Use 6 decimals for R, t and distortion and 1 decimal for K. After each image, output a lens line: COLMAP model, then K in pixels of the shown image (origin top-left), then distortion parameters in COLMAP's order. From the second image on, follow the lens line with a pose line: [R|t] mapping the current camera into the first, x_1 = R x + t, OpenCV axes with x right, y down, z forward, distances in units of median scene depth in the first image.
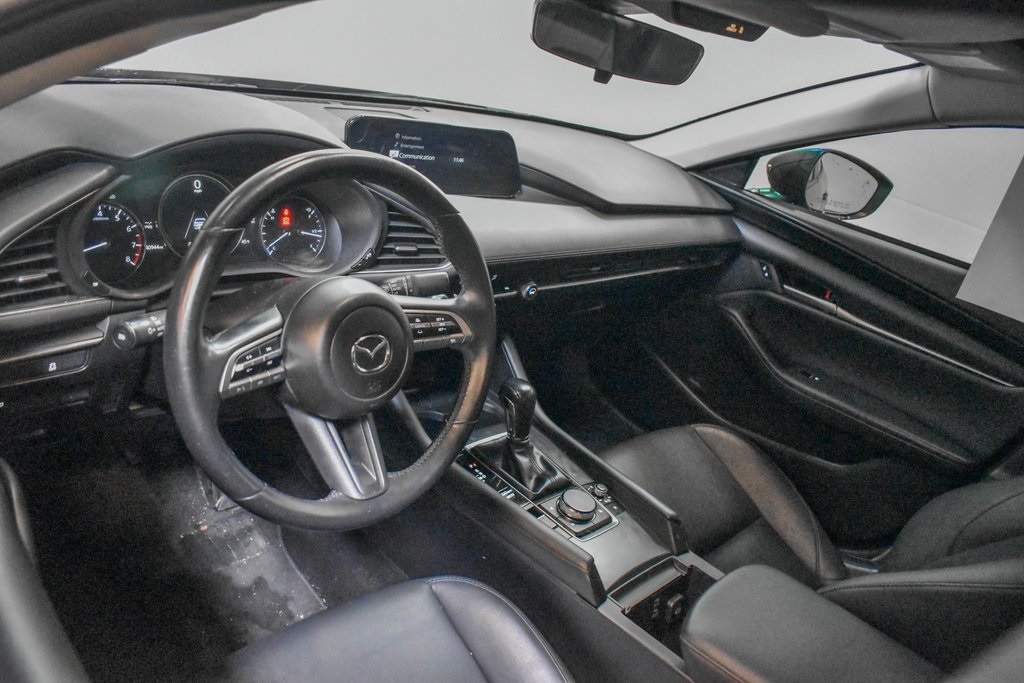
lens RADIAL K [[774.0, 0, 502.5], [0, 774.0, 336.0], [0, 0, 1]] dist [-0.023817, 0.023523]
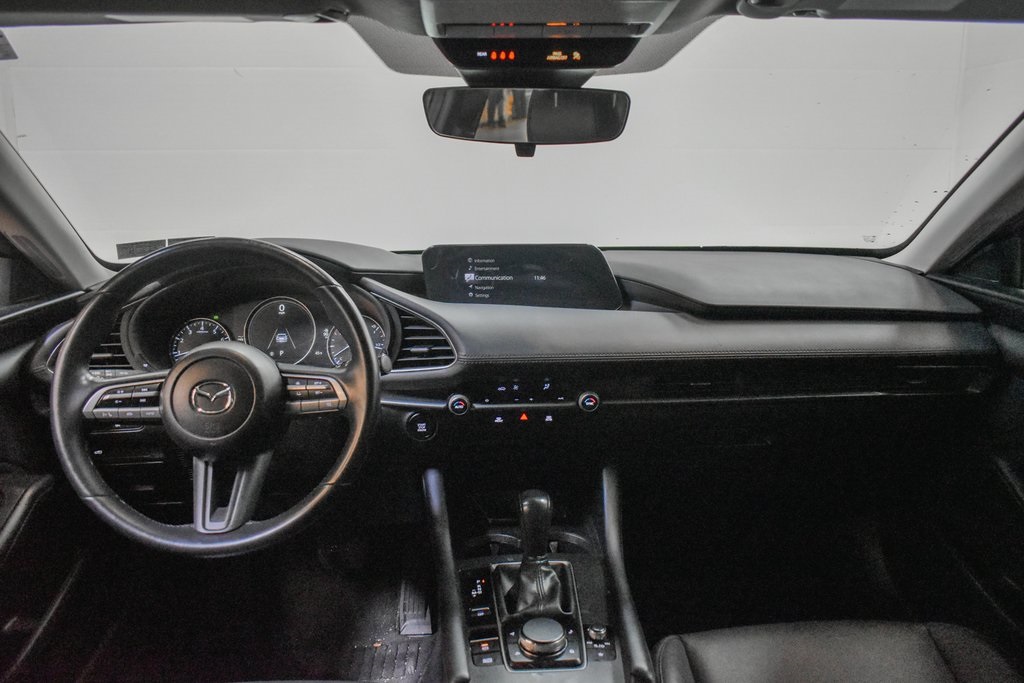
lens RADIAL K [[774.0, 0, 502.9], [0, 774.0, 336.4], [0, 0, 1]] dist [-0.023817, 0.023523]
pose [[0.742967, -0.103256, -0.661316, 0.645521], [-0.103826, 0.958290, -0.266270, 0.136863], [0.661226, 0.266492, 0.701257, 0.313221]]
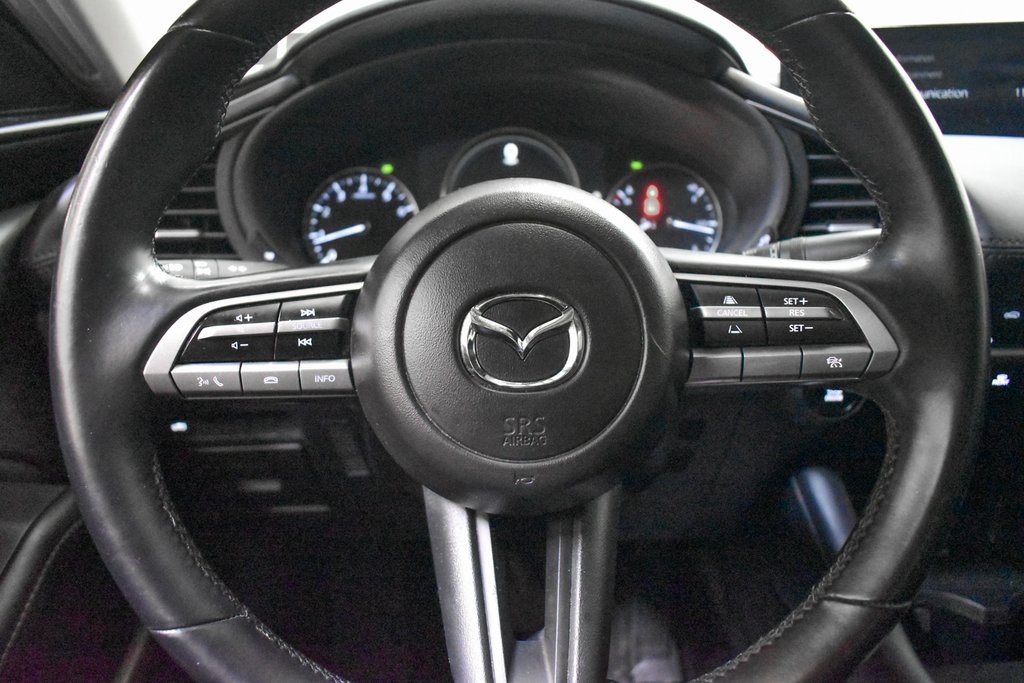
lens RADIAL K [[774.0, 0, 508.2], [0, 774.0, 340.4], [0, 0, 1]] dist [-0.023817, 0.023523]
pose [[0.700674, -0.012354, -0.713375, 0.069203], [-0.130309, 0.980817, -0.144974, 0.054408], [0.701481, 0.194538, 0.685623, 0.507792]]
